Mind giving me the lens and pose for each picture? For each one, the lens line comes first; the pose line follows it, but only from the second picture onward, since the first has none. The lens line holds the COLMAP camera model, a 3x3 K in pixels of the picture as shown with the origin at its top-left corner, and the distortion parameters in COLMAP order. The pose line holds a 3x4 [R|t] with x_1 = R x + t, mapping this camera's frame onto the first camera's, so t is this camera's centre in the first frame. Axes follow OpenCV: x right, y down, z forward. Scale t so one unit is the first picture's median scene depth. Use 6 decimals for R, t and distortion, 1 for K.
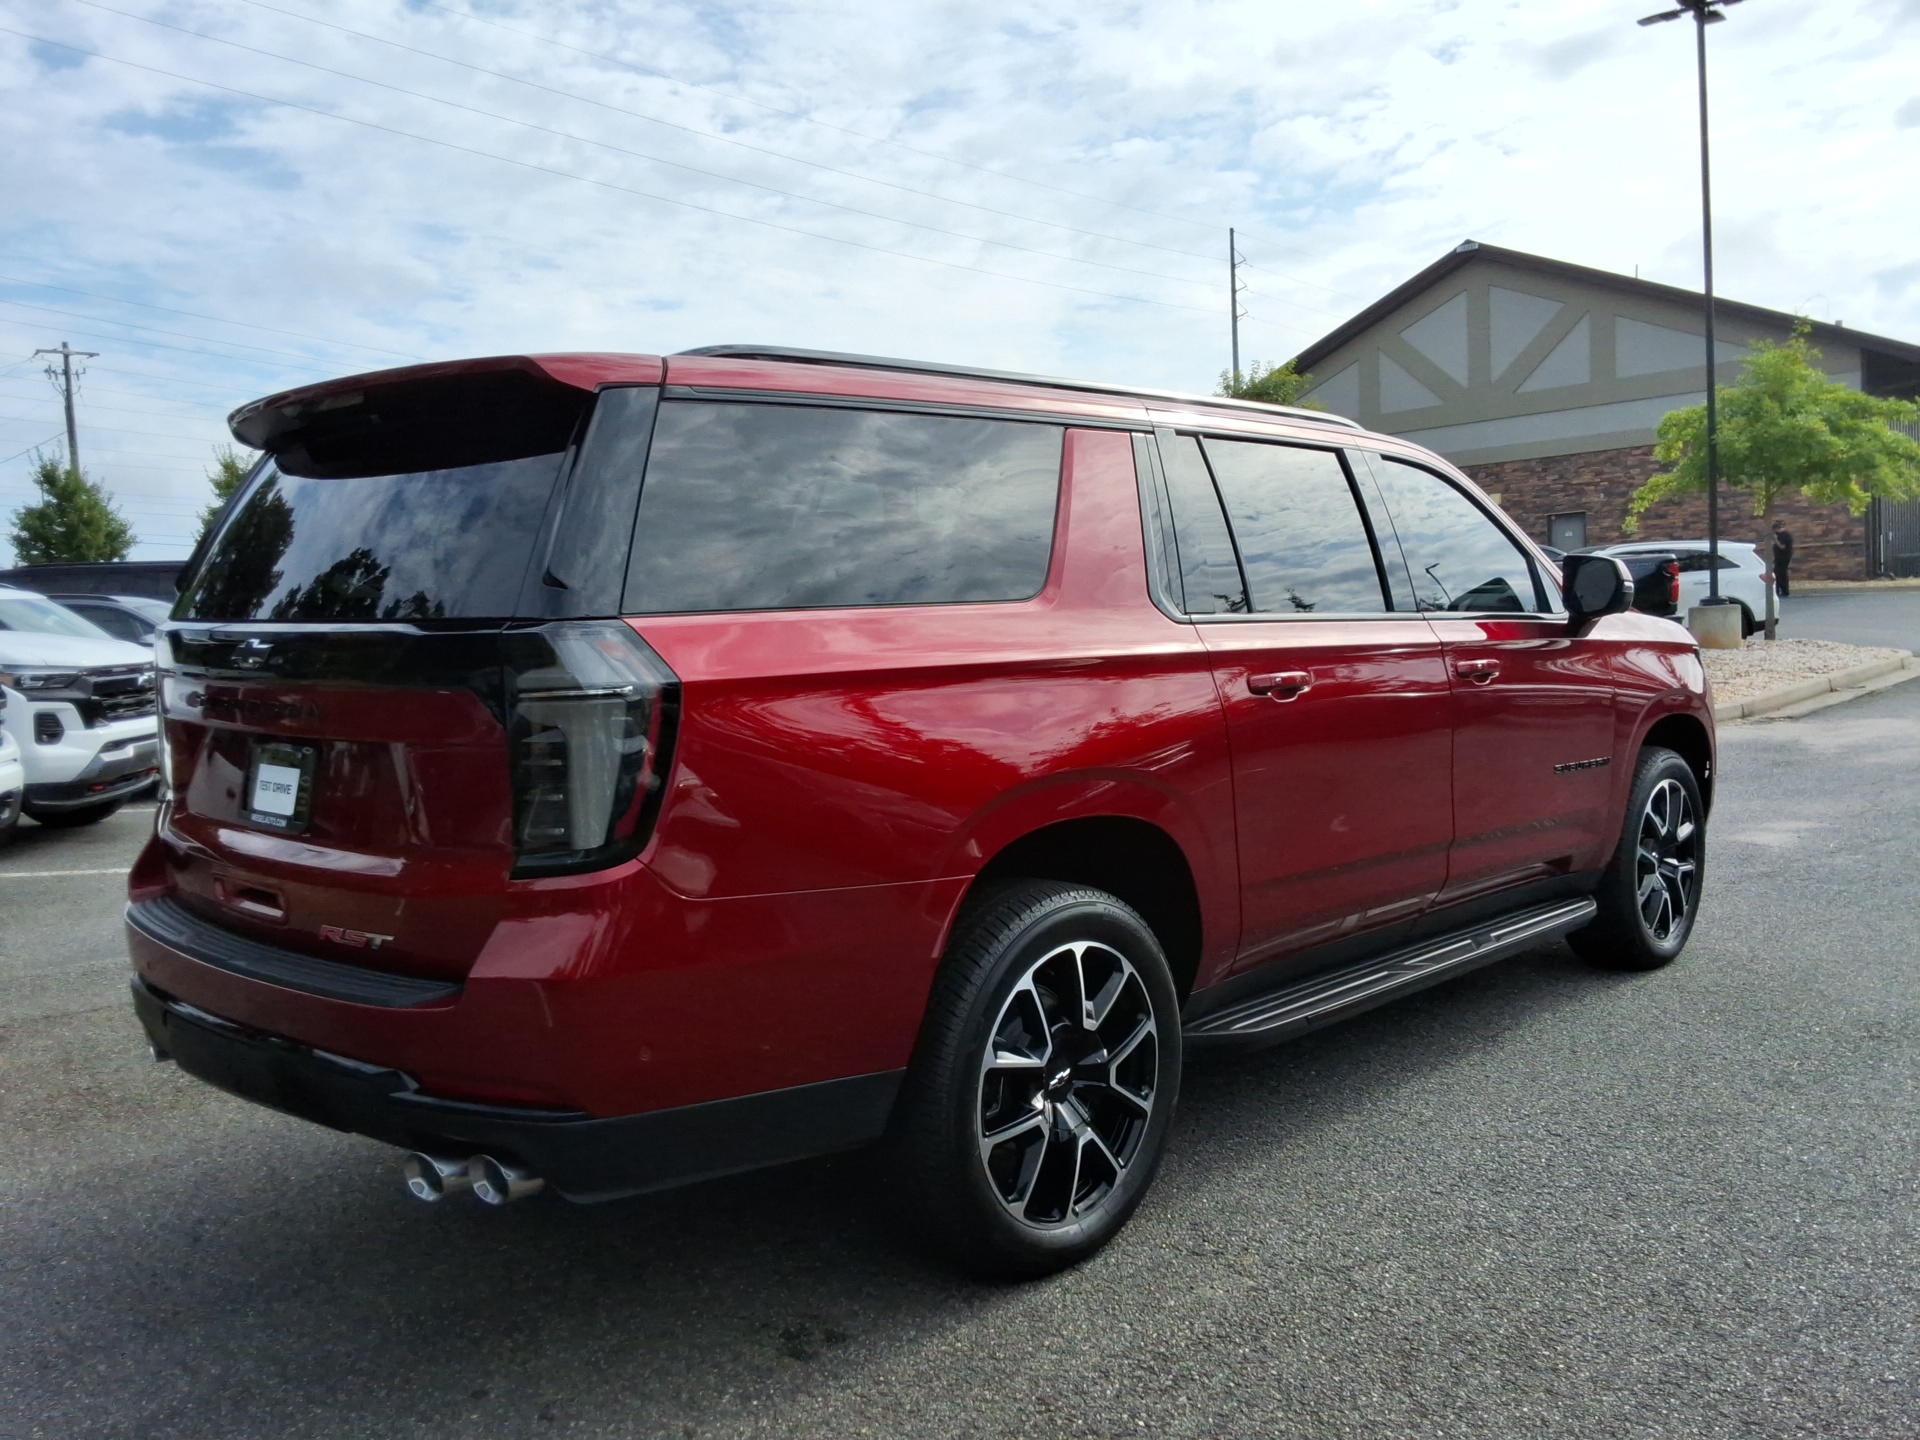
lens RADIAL K [[1536.1, 0, 989.2], [0, 1536.1, 735.1], [0, 0, 1]] dist [0.123205, -0.185481]
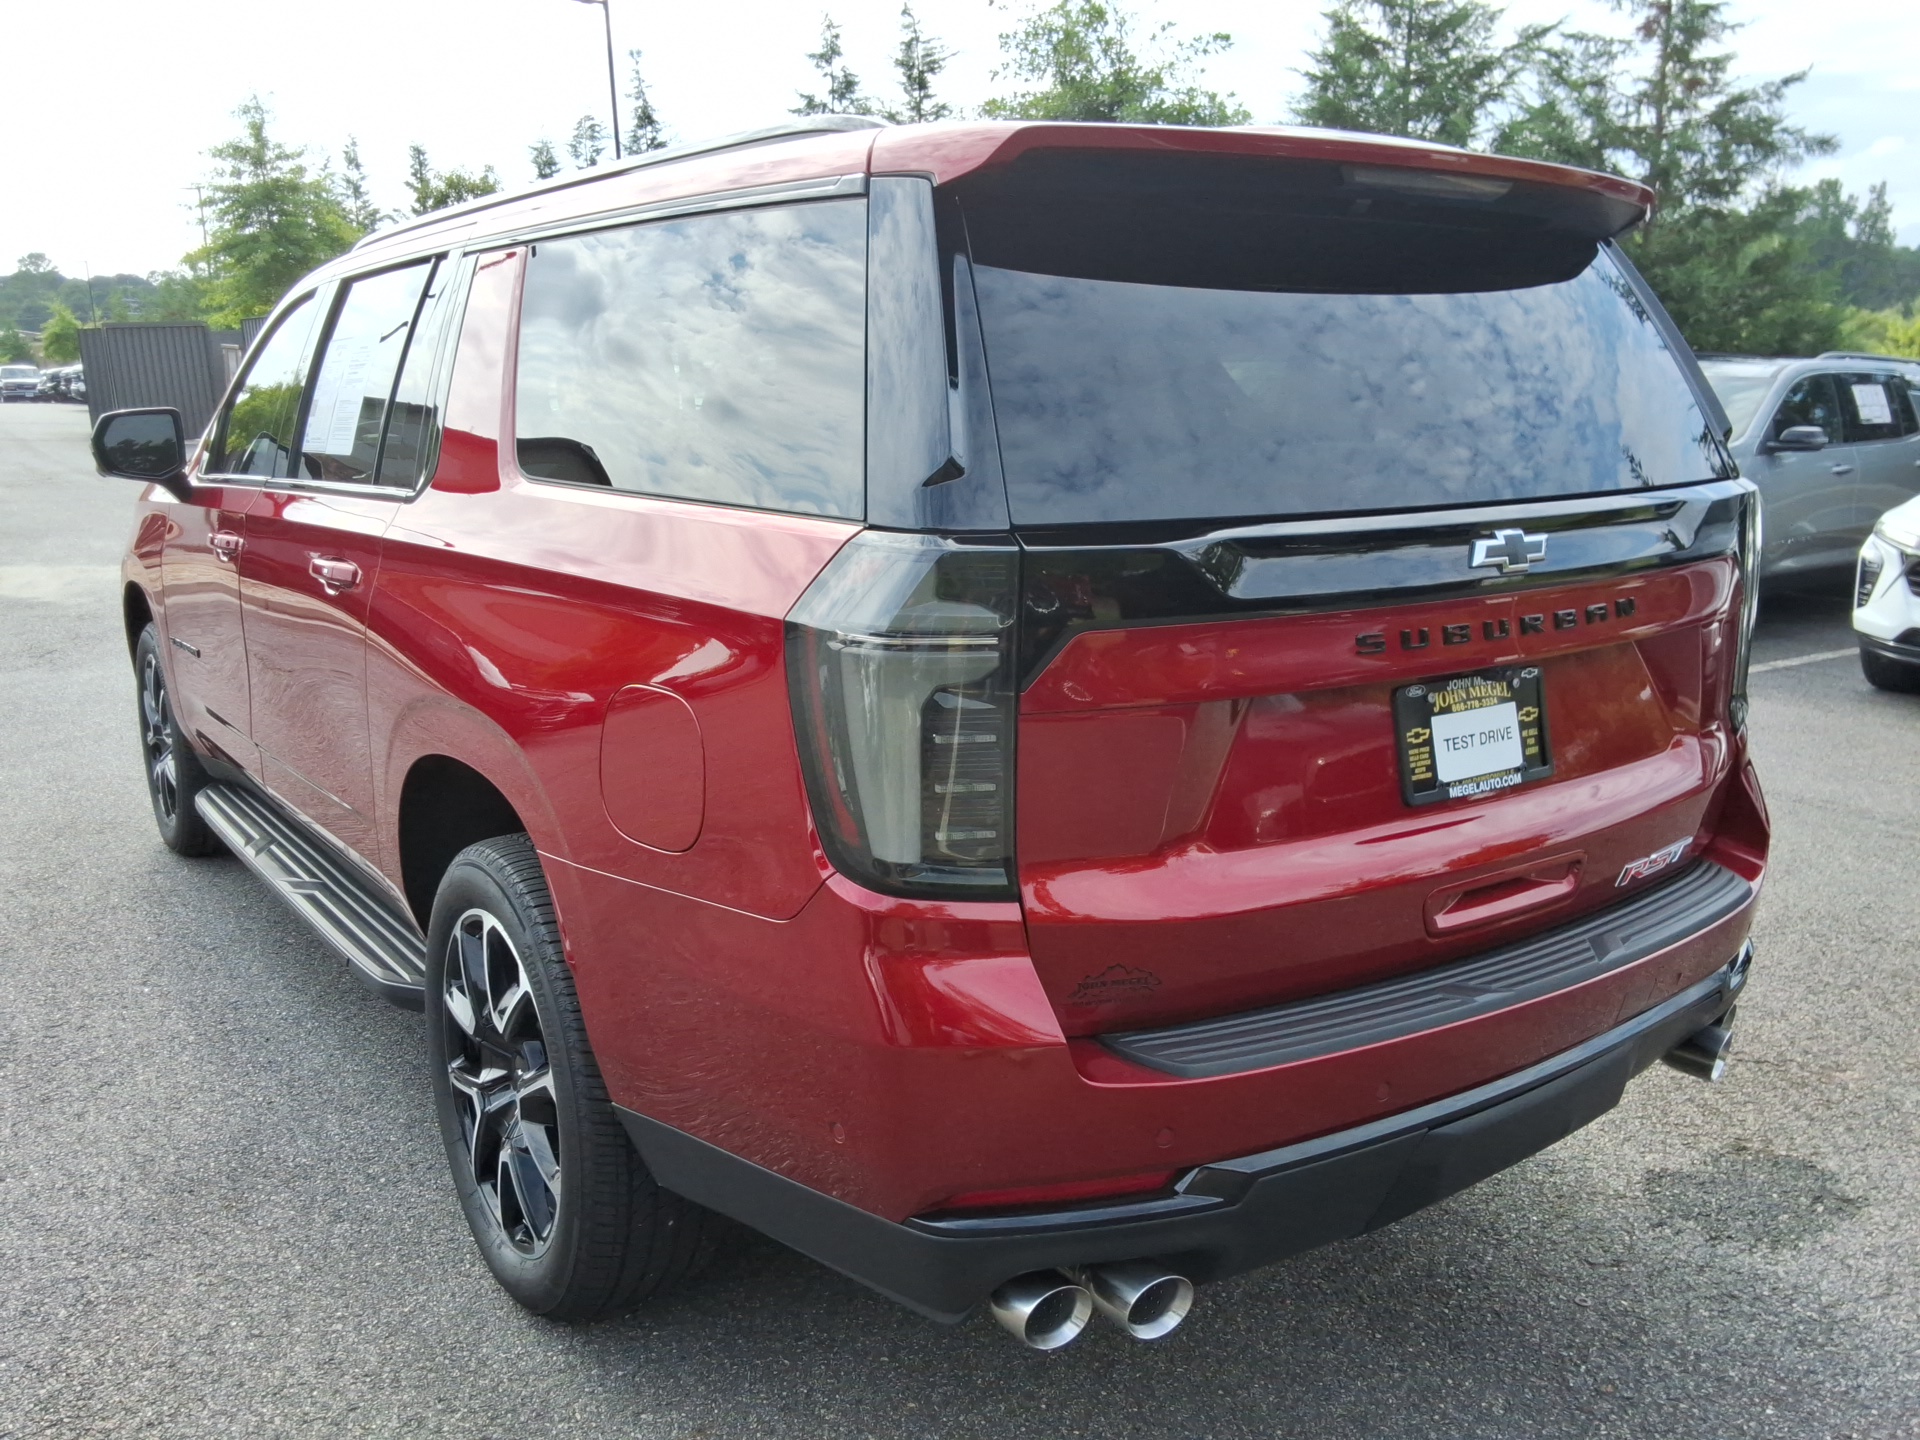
lens RADIAL K [[1536.1, 0, 950.9], [0, 1536.1, 740.0], [0, 0, 1]] dist [0.123205, -0.185481]
pose [[0.207538, -0.195445, 0.958504, -0.976306], [0.093724, 0.979303, 0.179393, -0.095002], [-0.973727, 0.052604, 0.221560, 0.888881]]
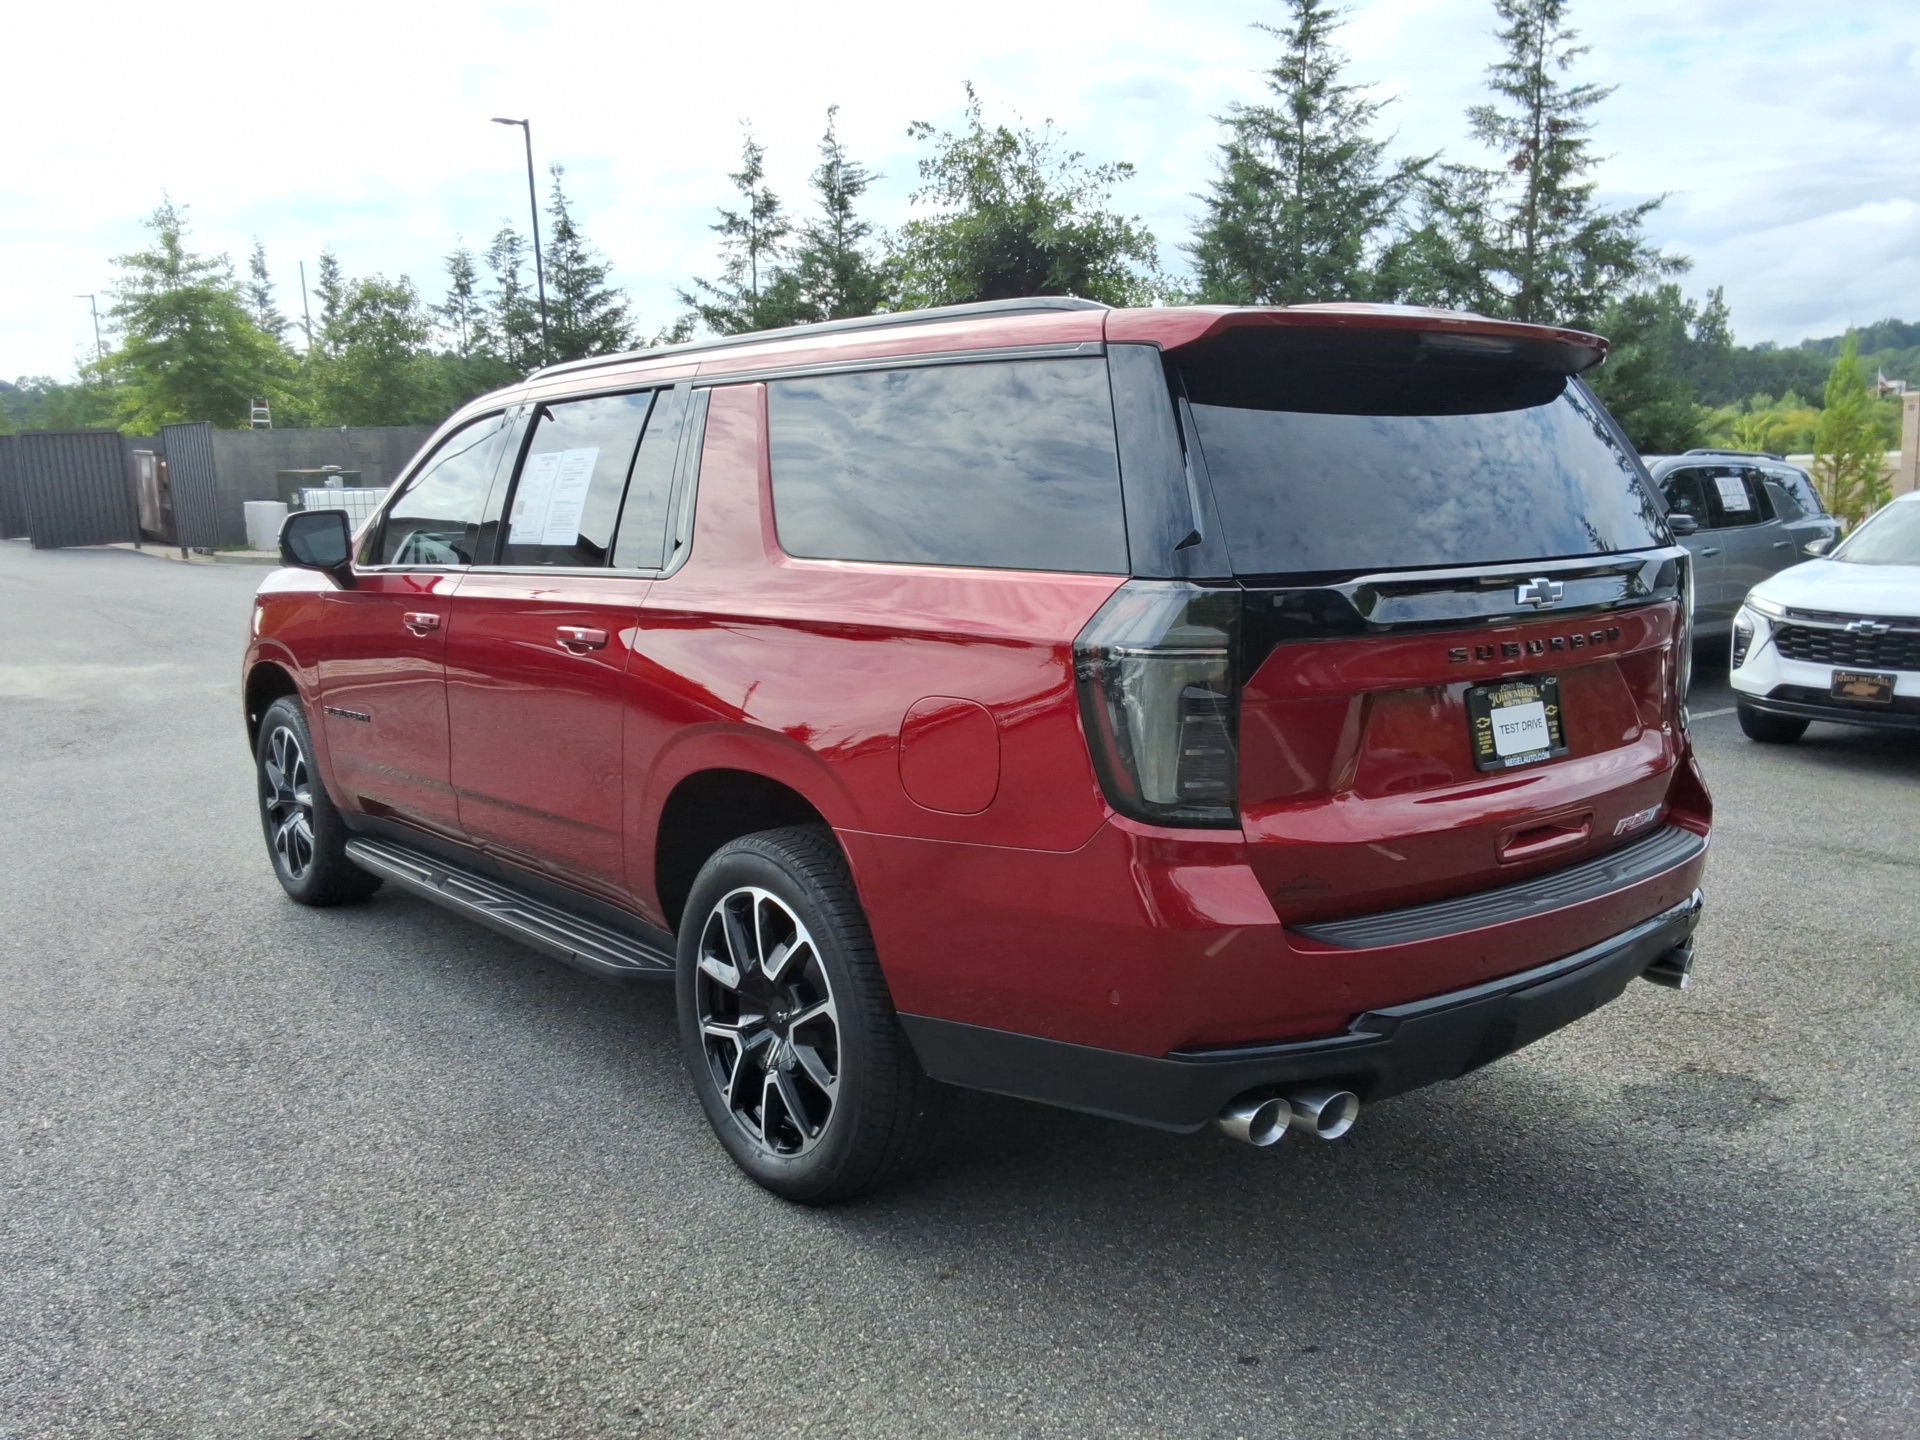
lens RADIAL K [[1536.1, 0, 950.1], [0, 1536.1, 739.9], [0, 0, 1]] dist [0.123205, -0.185481]
pose [[0.137834, -0.139966, 0.980516, -1.228652], [0.104305, 0.986511, 0.126159, -0.101012], [-0.984948, 0.084884, 0.150574, 0.999837]]
